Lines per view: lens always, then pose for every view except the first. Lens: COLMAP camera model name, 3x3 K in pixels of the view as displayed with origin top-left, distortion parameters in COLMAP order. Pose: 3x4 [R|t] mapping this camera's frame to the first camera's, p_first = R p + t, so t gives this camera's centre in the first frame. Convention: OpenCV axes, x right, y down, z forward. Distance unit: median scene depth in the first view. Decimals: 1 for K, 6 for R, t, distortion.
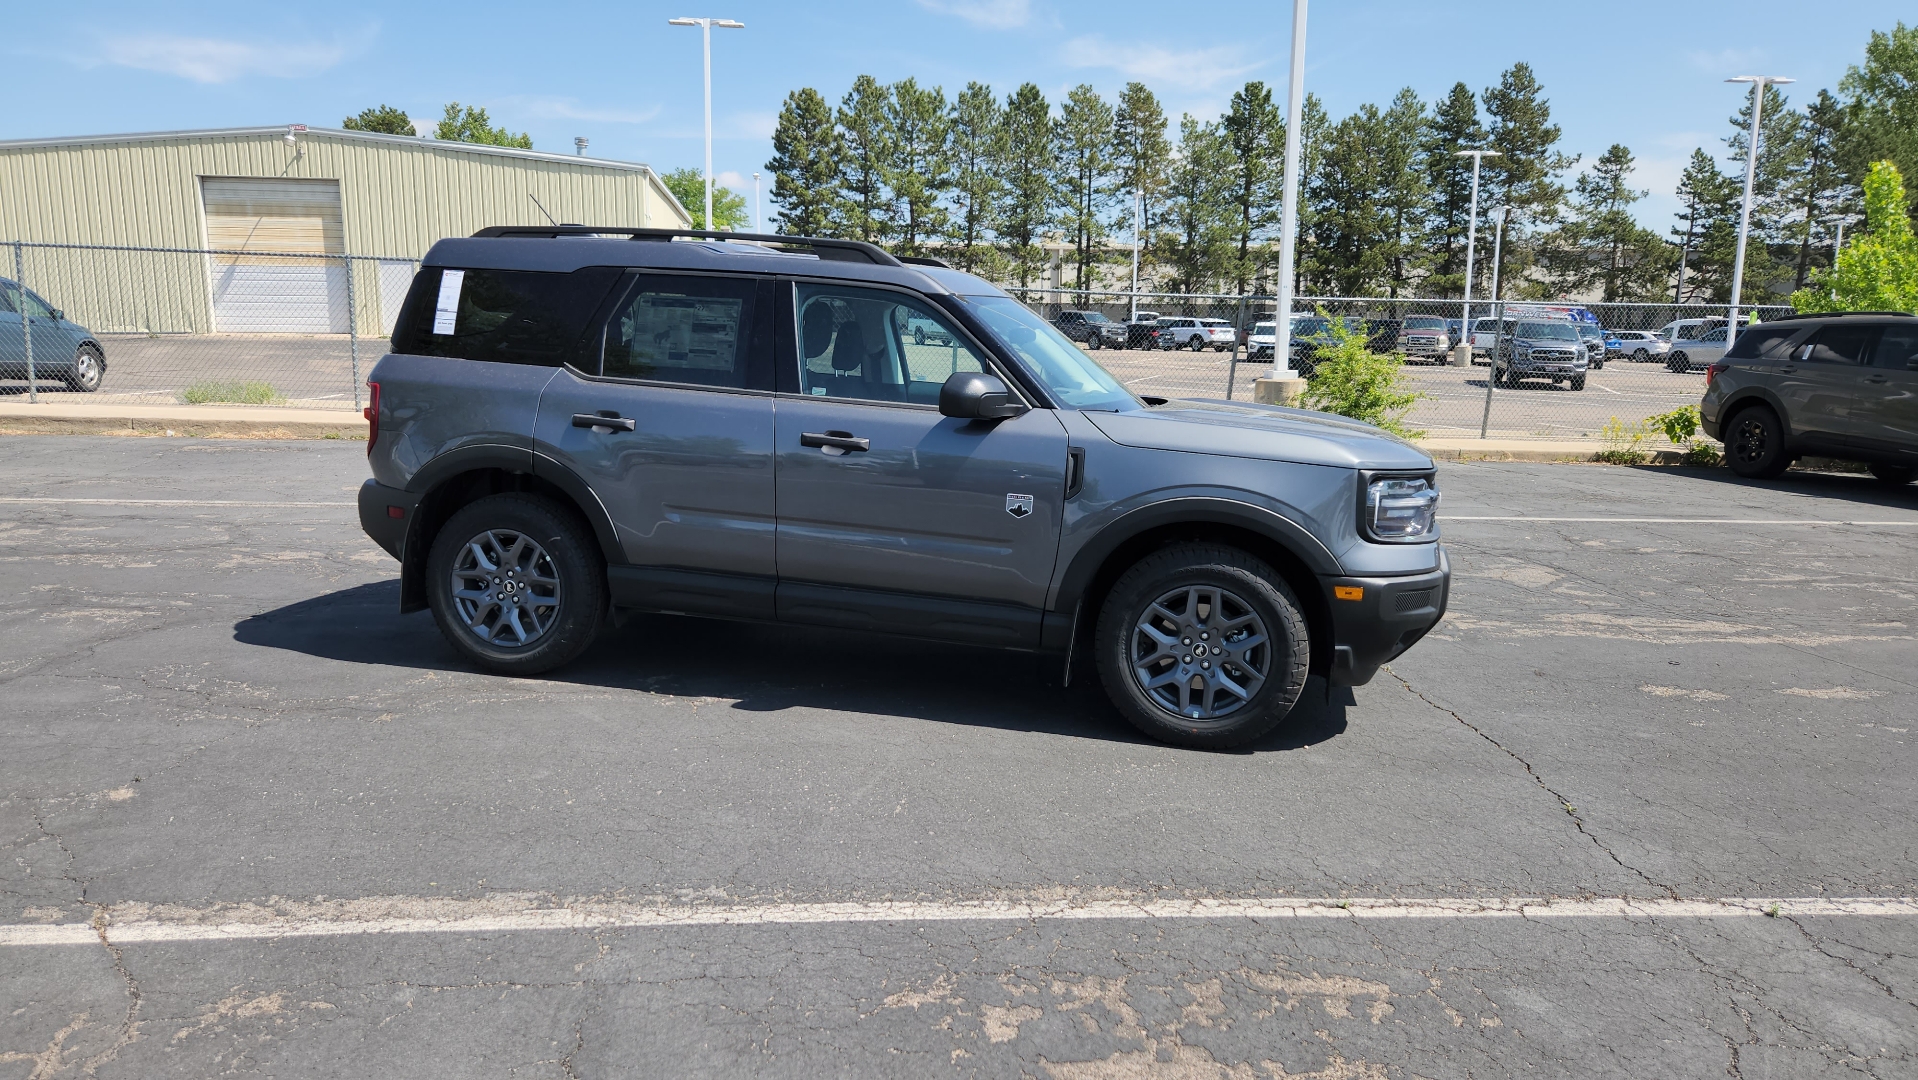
lens RADIAL K [[1285.3, 0, 924.5], [0, 1285.3, 535.6], [0, 0, 1]] dist [0.069328, -0.055996]
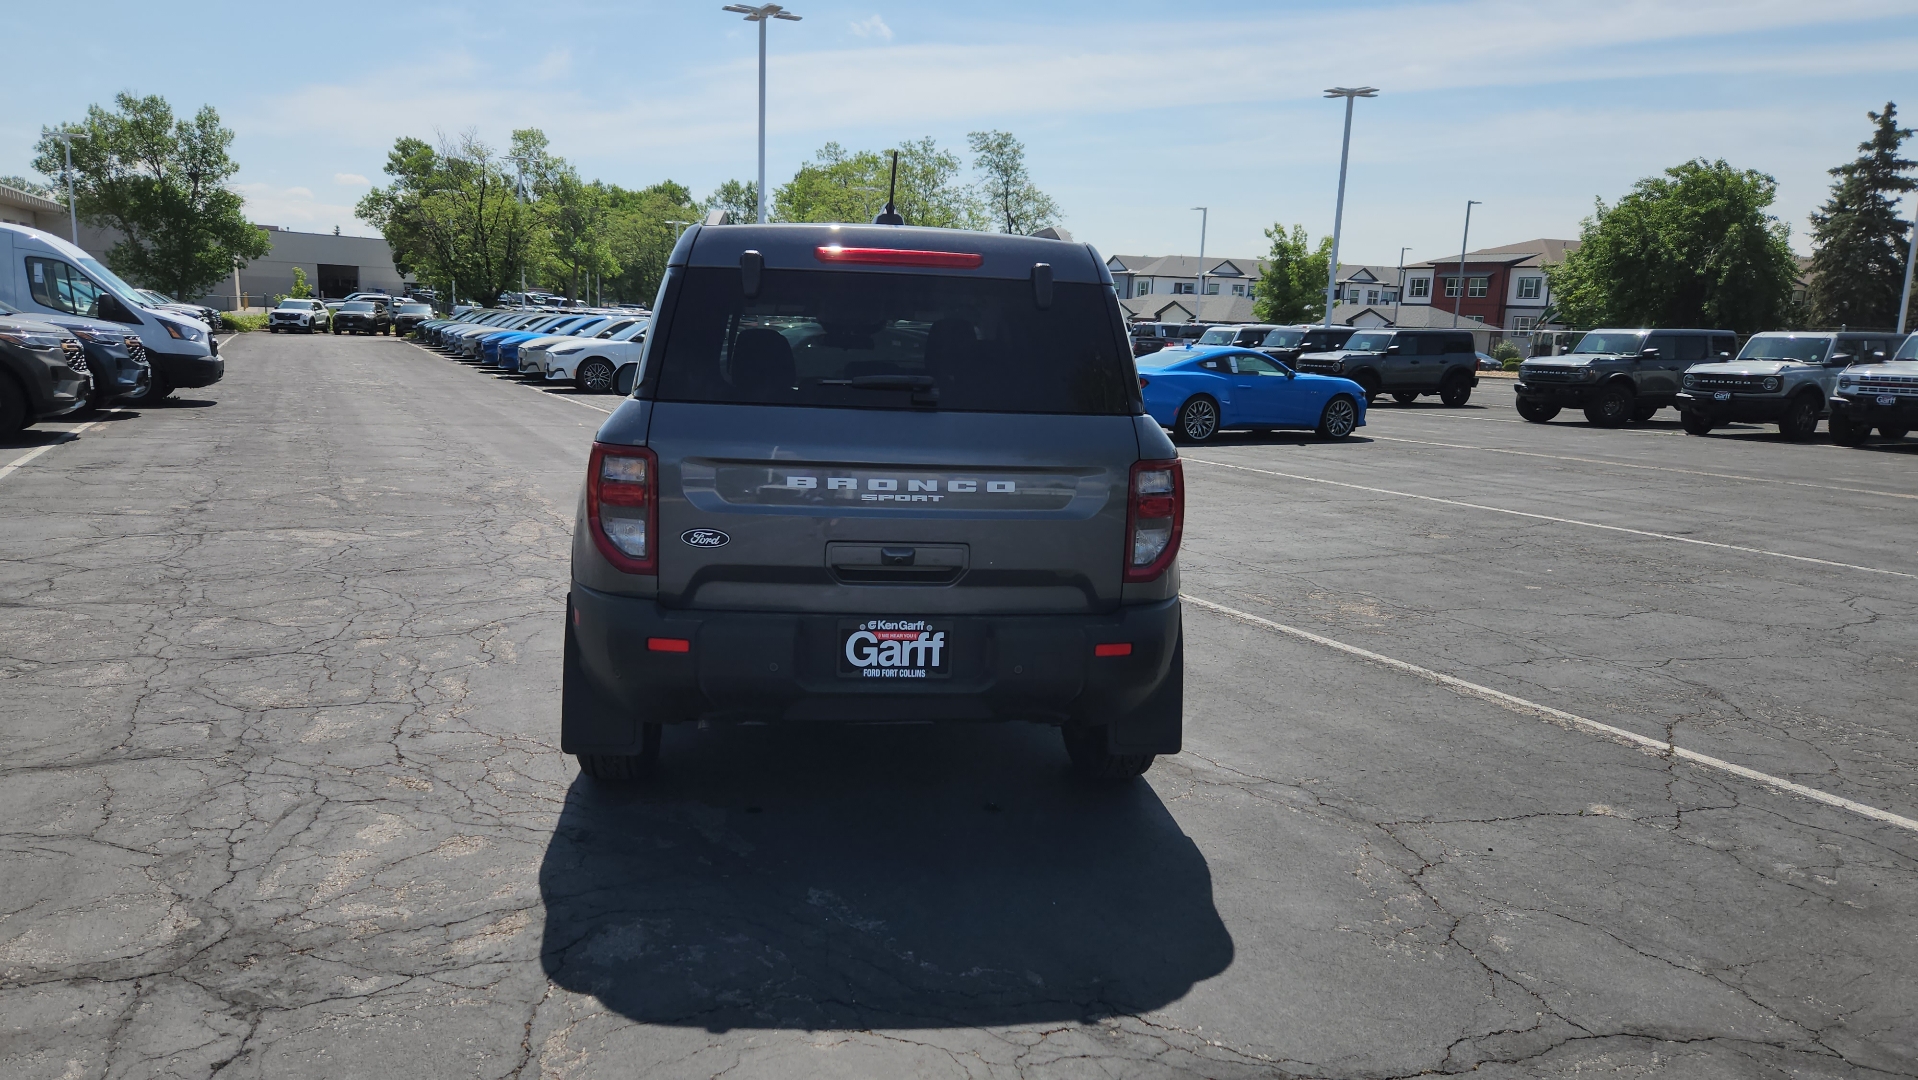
lens RADIAL K [[1285.3, 0, 916.2], [0, 1285.3, 537.1], [0, 0, 1]] dist [0.069328, -0.055996]
pose [[-0.334338, -0.188156, 0.923480, -0.857527], [0.105797, 0.966182, 0.235159, -0.212583], [-0.936496, 0.176324, -0.303125, 1.129201]]
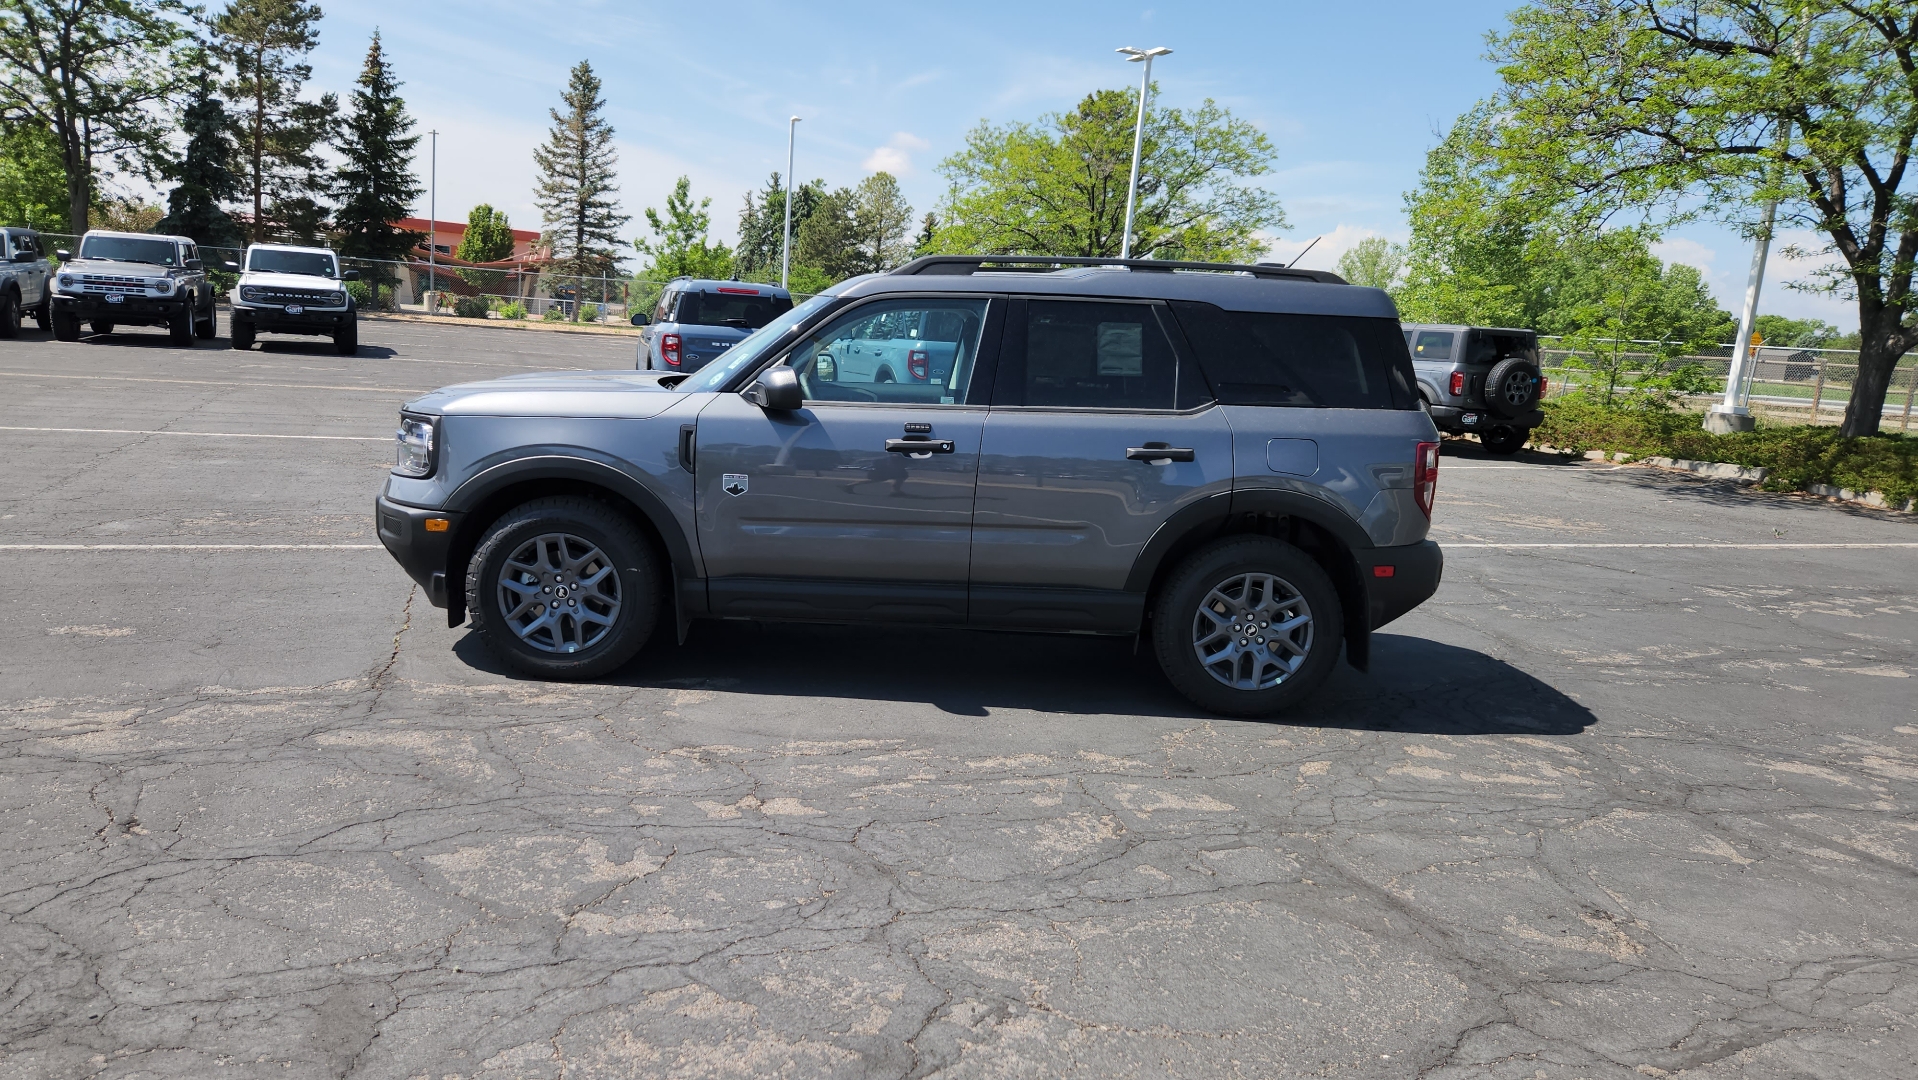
lens RADIAL K [[1285.3, 0, 919.7], [0, 1285.3, 528.1], [0, 0, 1]] dist [0.069328, -0.055996]
pose [[-0.963494, -0.052959, -0.262439, 0.220058], [-0.133790, 0.944312, 0.300625, -0.287150], [0.231903, 0.324762, -0.916924, 1.768729]]
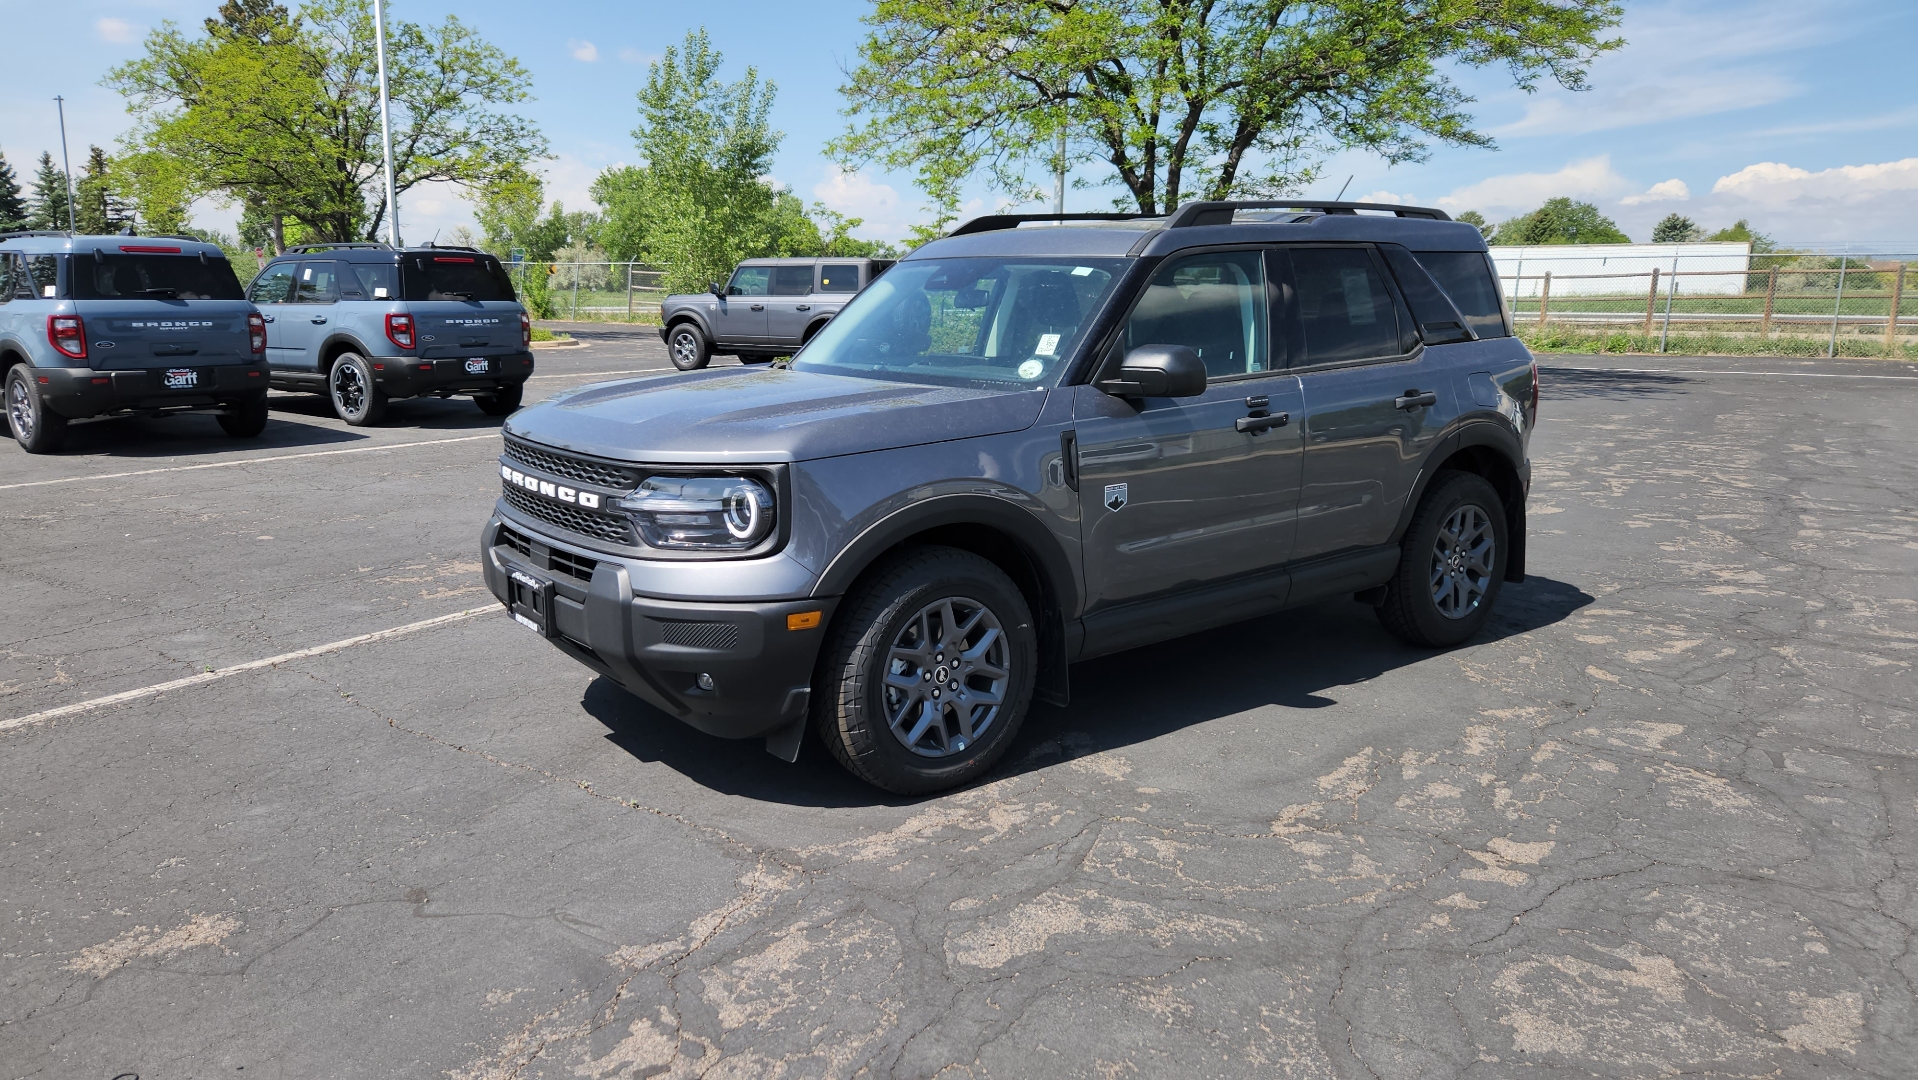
lens RADIAL K [[1285.3, 0, 911.3], [0, 1285.3, 559.3], [0, 0, 1]] dist [0.069328, -0.055996]
pose [[-0.636252, 0.123542, -0.761525, 0.678350], [-0.150490, 0.948258, 0.279569, -0.194872], [0.756661, 0.292478, -0.584739, 1.318216]]
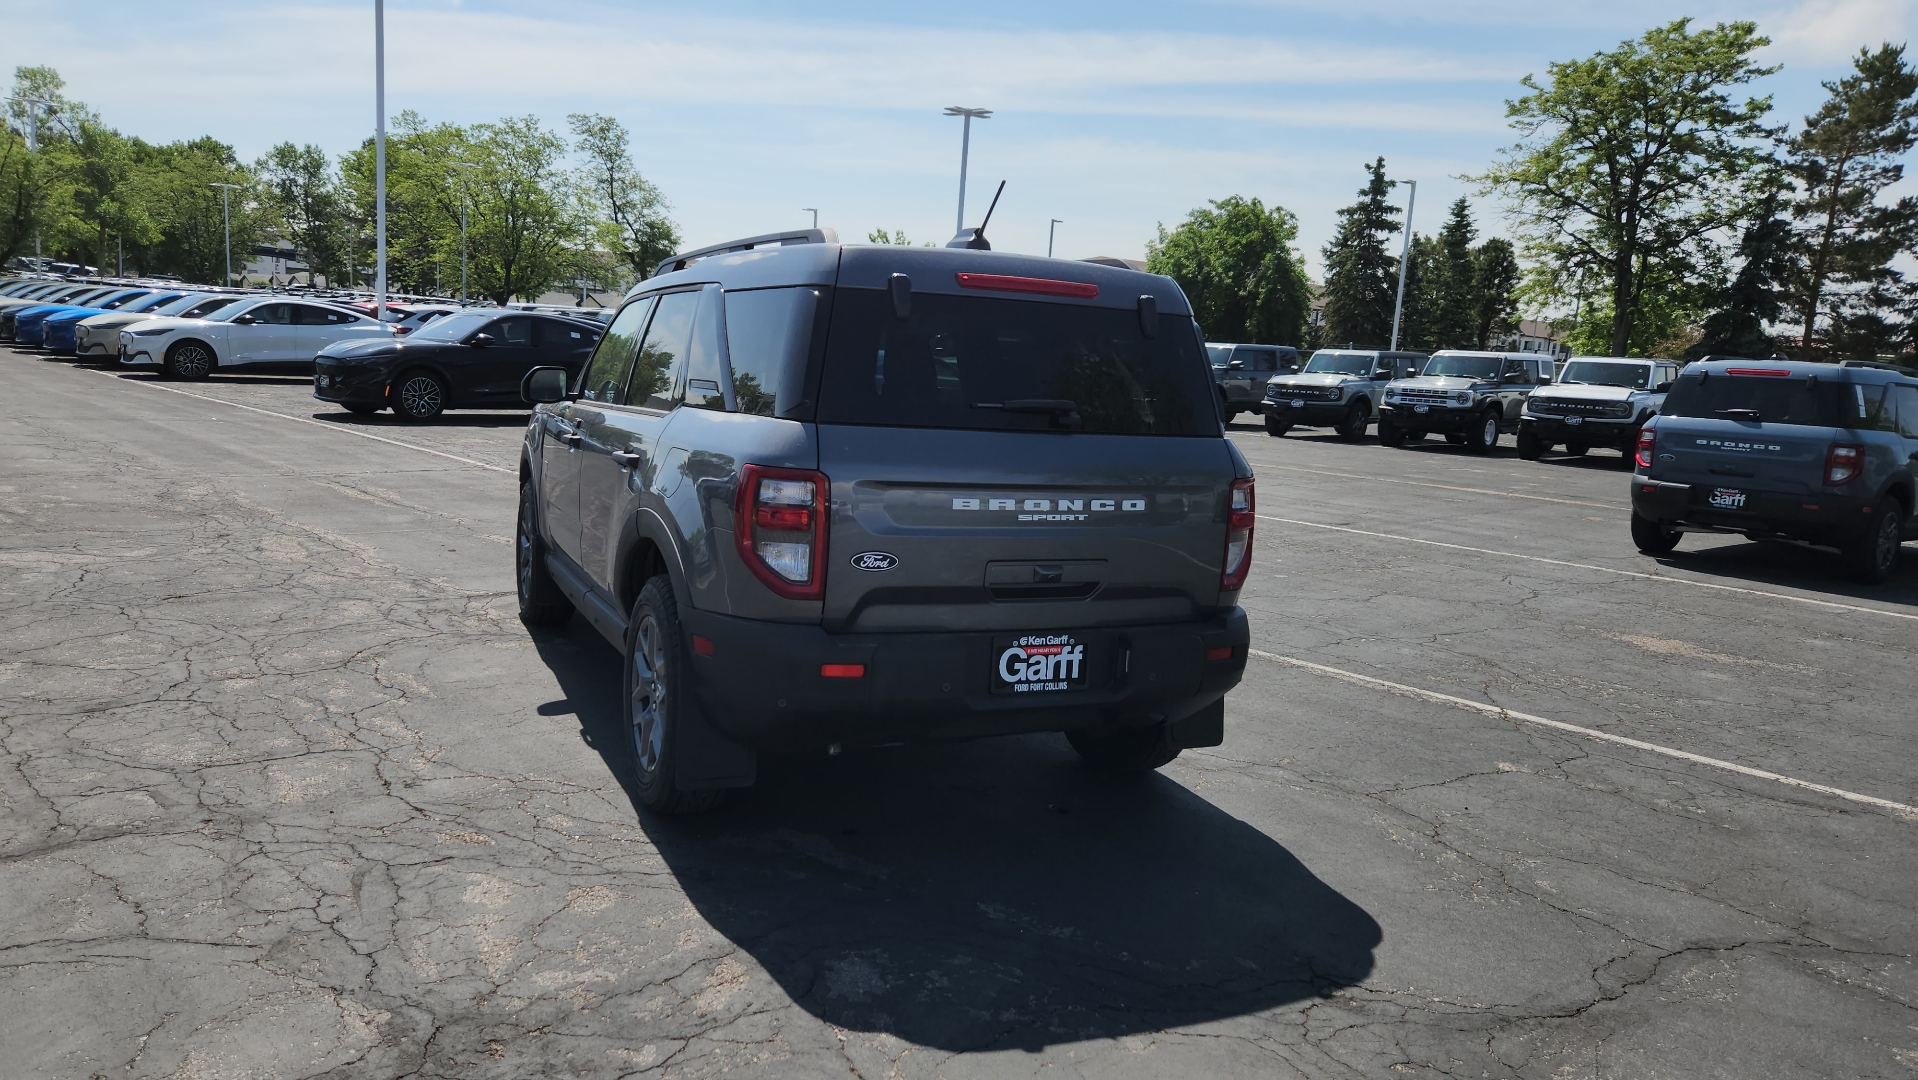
lens RADIAL K [[1285.3, 0, 923.2], [0, 1285.3, 532.8], [0, 0, 1]] dist [0.069328, -0.055996]
pose [[-0.609126, -0.180074, 0.772359, -0.752835], [0.045564, 0.964326, 0.260766, -0.244684], [-0.791763, 0.194031, -0.579191, 1.339740]]
